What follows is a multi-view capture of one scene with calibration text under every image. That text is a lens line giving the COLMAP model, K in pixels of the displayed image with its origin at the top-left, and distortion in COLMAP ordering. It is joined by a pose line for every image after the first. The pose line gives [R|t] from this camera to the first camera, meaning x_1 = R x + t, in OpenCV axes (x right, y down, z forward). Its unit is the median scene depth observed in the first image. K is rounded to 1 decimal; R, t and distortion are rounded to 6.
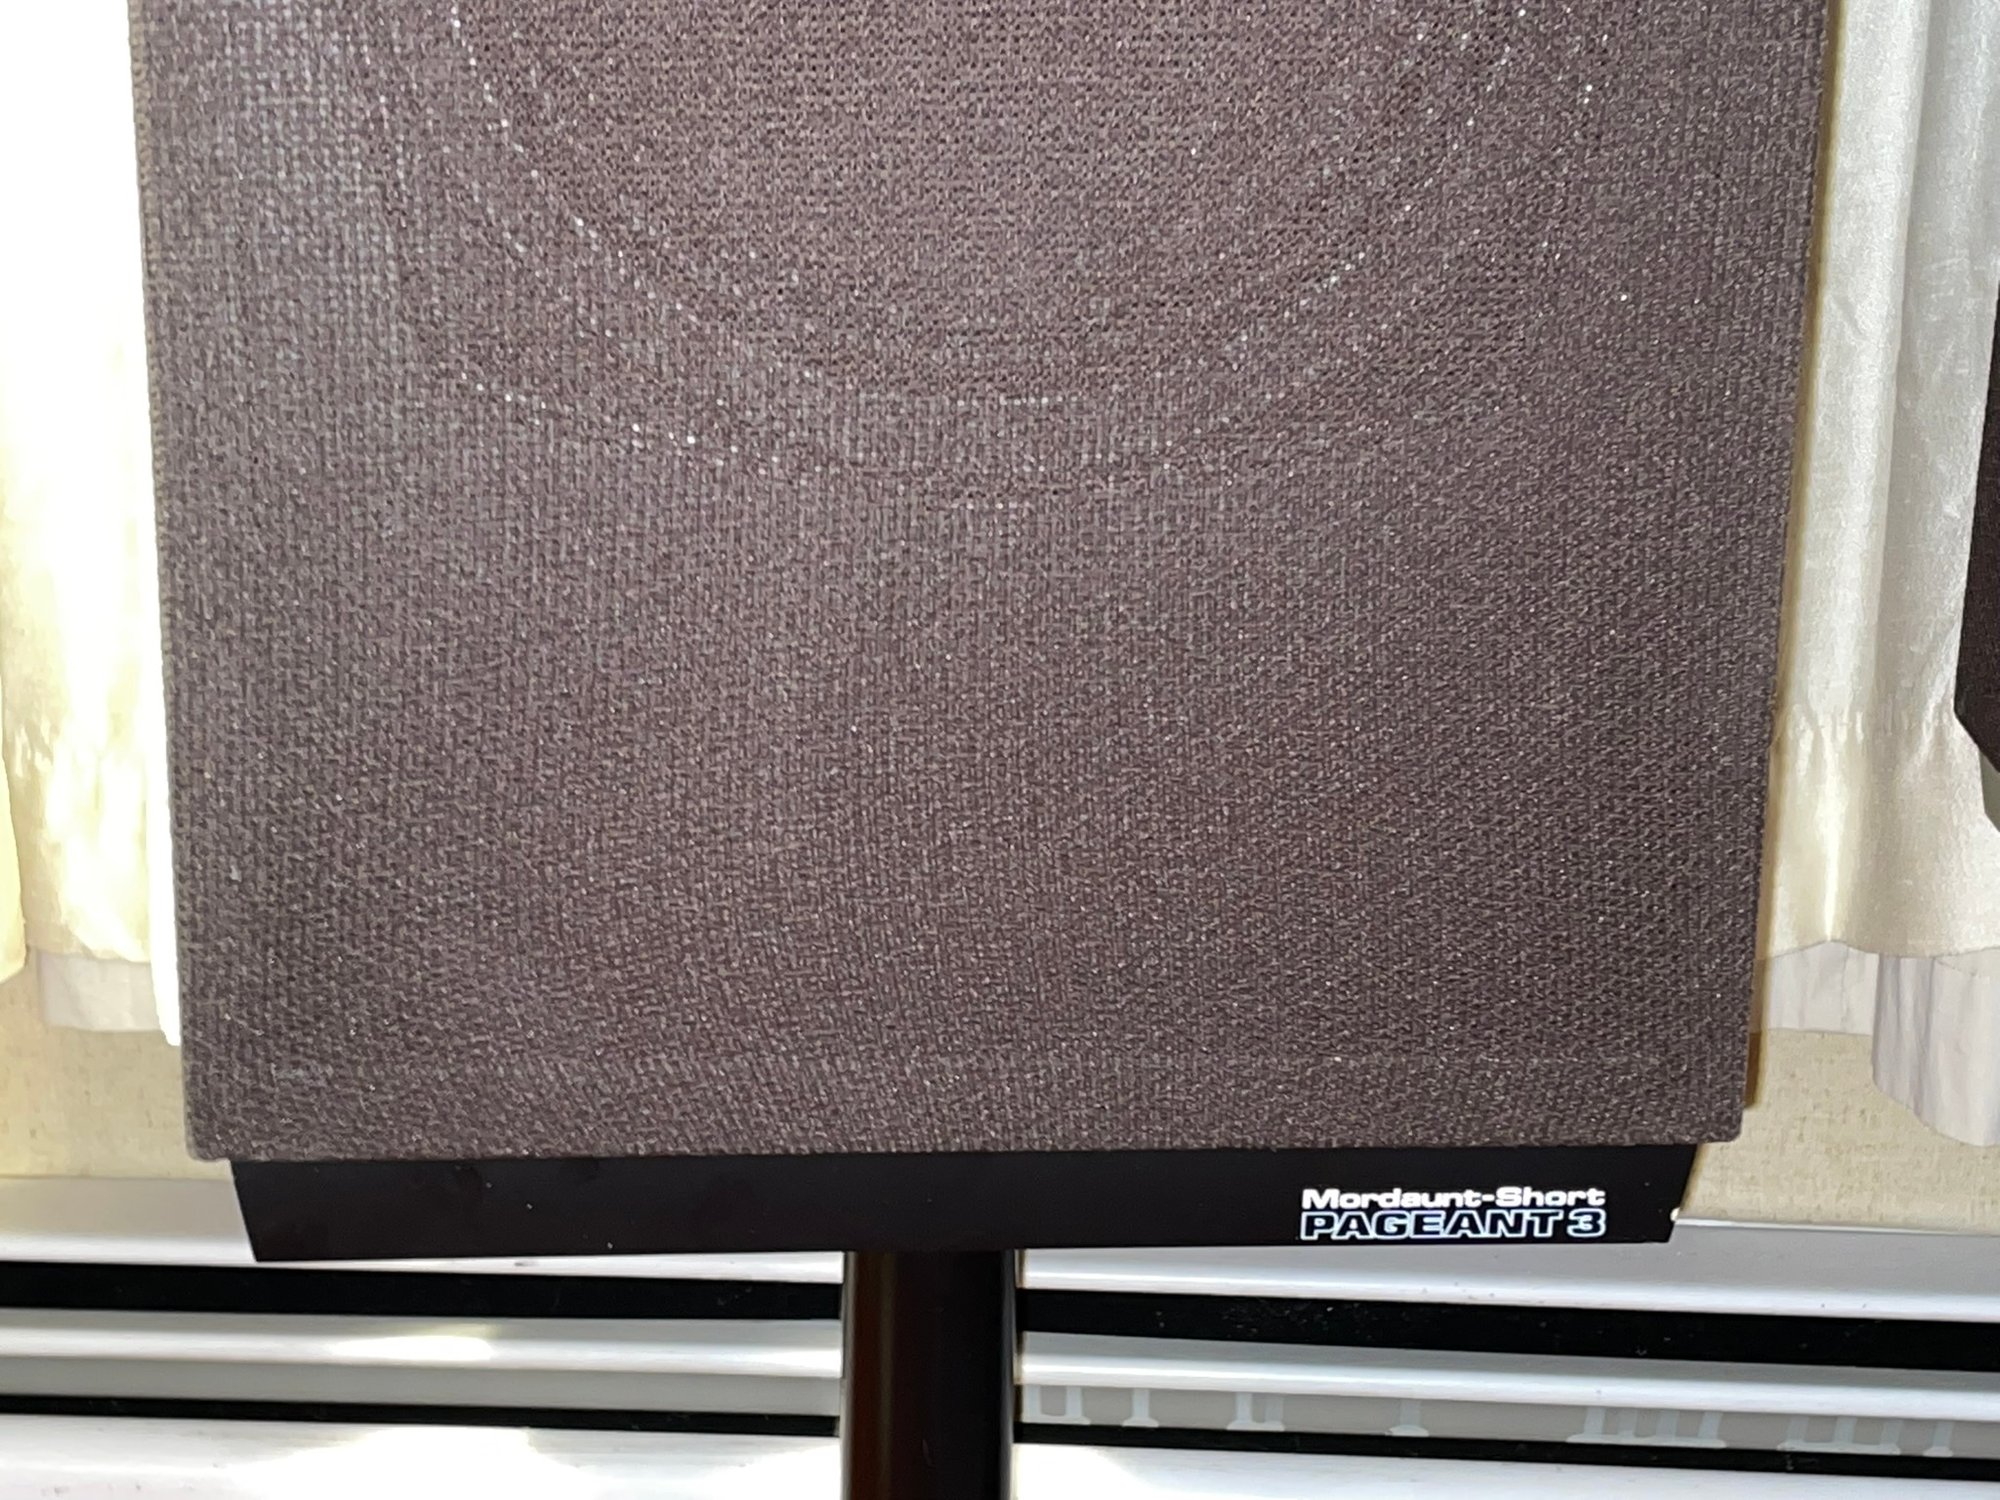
lens RADIAL K [[3297.3, 0, 999.8], [0, 3297.3, 748.0], [0, 0, 1]] dist [-0.008708, 0.000000]
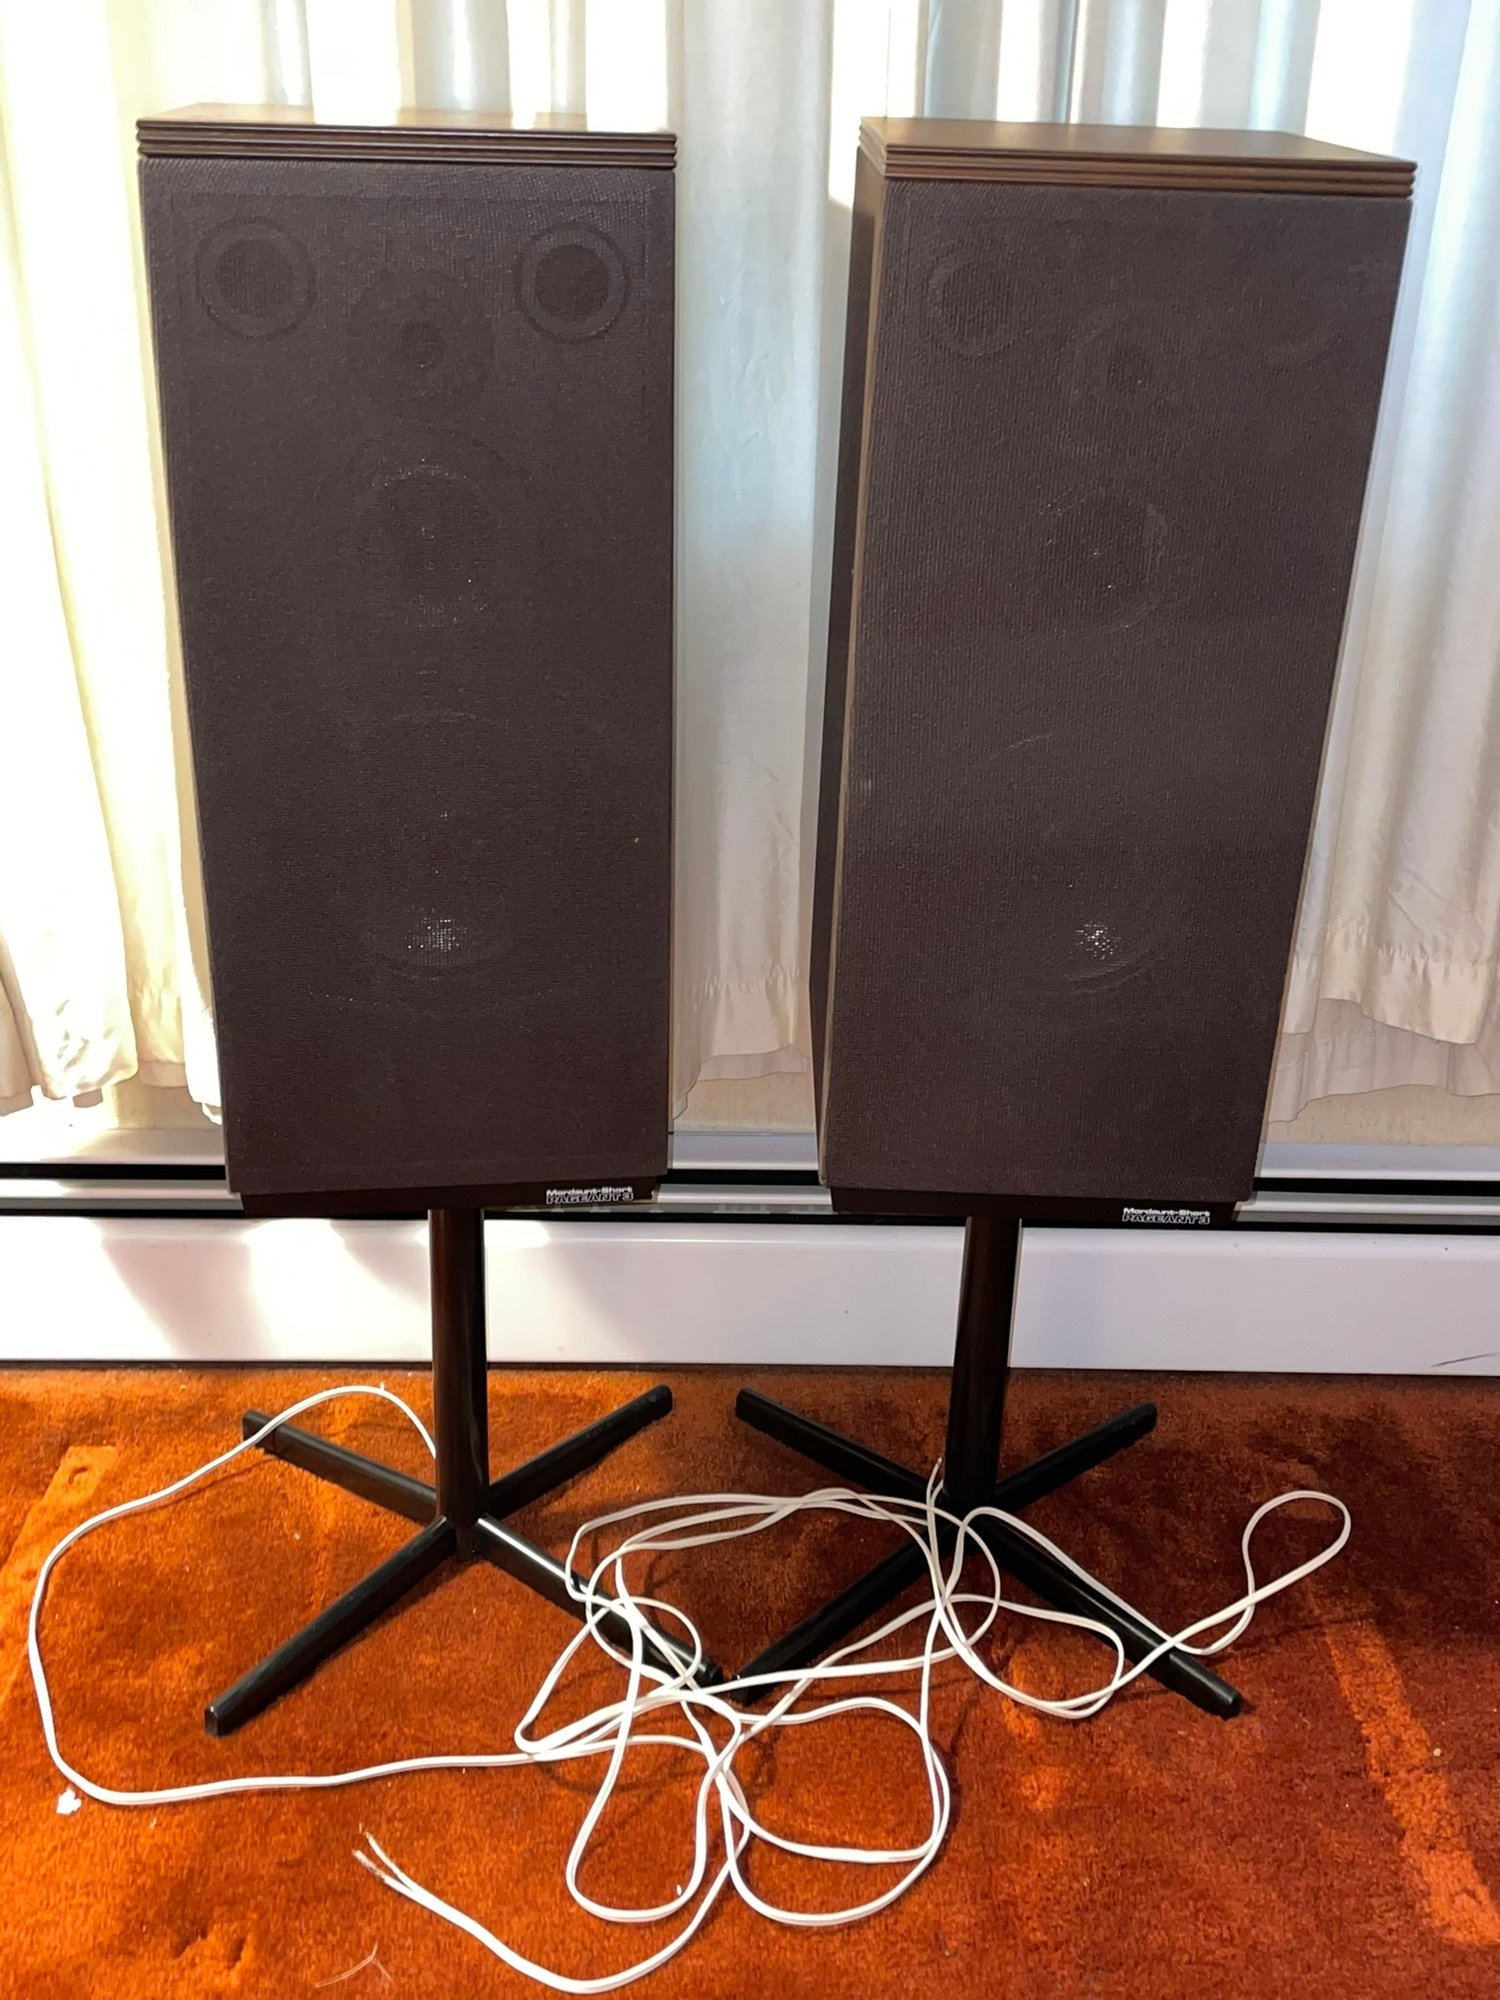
lens RADIAL K [[2097.9, 0, 751.4], [0, 2097.9, 1002.1], [0, 0, 1]] dist [0.005777, 0.000000]
pose [[0.997254, -0.010281, 0.073336, 0.147452], [-0.001122, 0.988104, 0.153782, -0.422026], [-0.074044, -0.153442, 0.985380, -1.249042]]
